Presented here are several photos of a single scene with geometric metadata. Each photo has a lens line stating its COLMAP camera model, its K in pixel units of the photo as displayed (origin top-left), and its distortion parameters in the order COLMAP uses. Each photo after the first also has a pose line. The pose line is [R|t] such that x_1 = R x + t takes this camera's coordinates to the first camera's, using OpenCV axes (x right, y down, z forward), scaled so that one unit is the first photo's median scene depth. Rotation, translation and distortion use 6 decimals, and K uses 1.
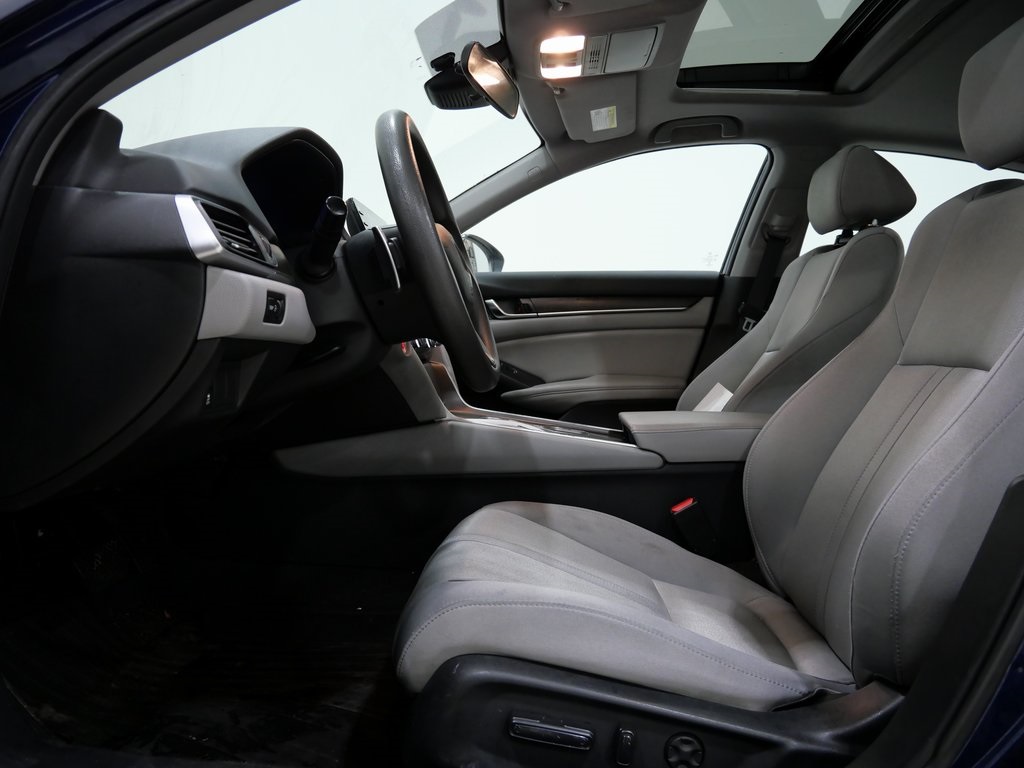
lens RADIAL K [[730.8, 0, 511.4], [0, 730.8, 383.5], [0, 0, 1]] dist [-0.015130, -0.003508]
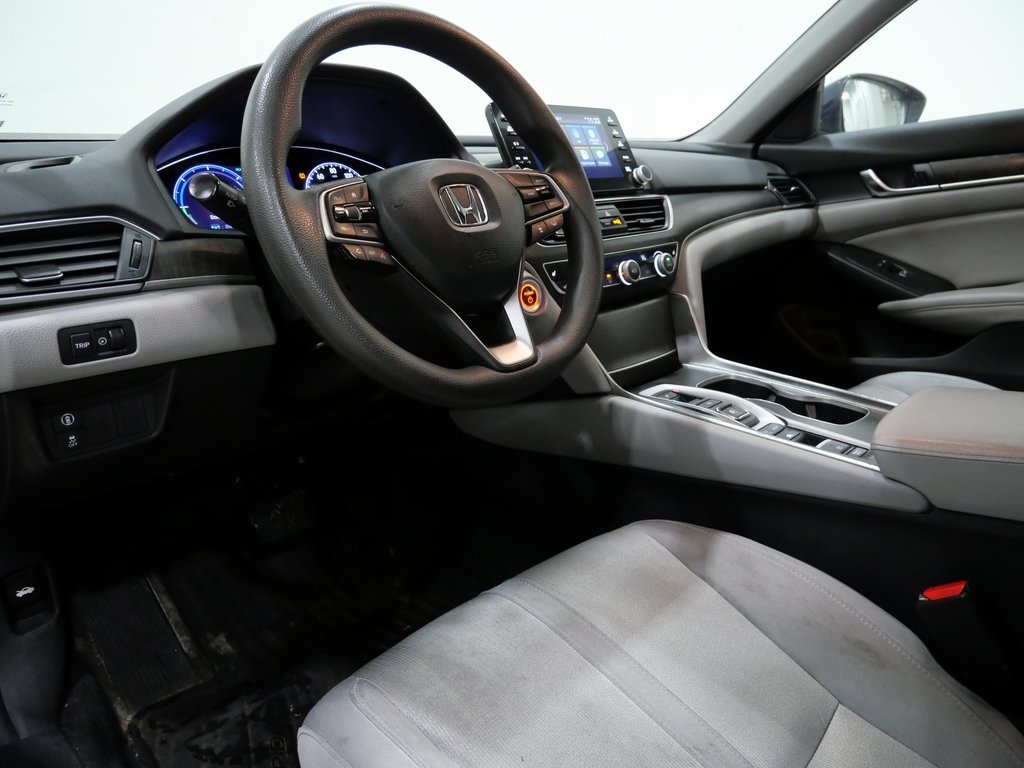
lens RADIAL K [[730.8, 0, 513.4], [0, 730.8, 384.3], [0, 0, 1]] dist [-0.015130, -0.003508]
pose [[0.758240, 0.085213, -0.646383, 0.187901], [0.049166, 0.981126, 0.187015, -0.061653], [0.650120, -0.173582, 0.739739, 0.228928]]
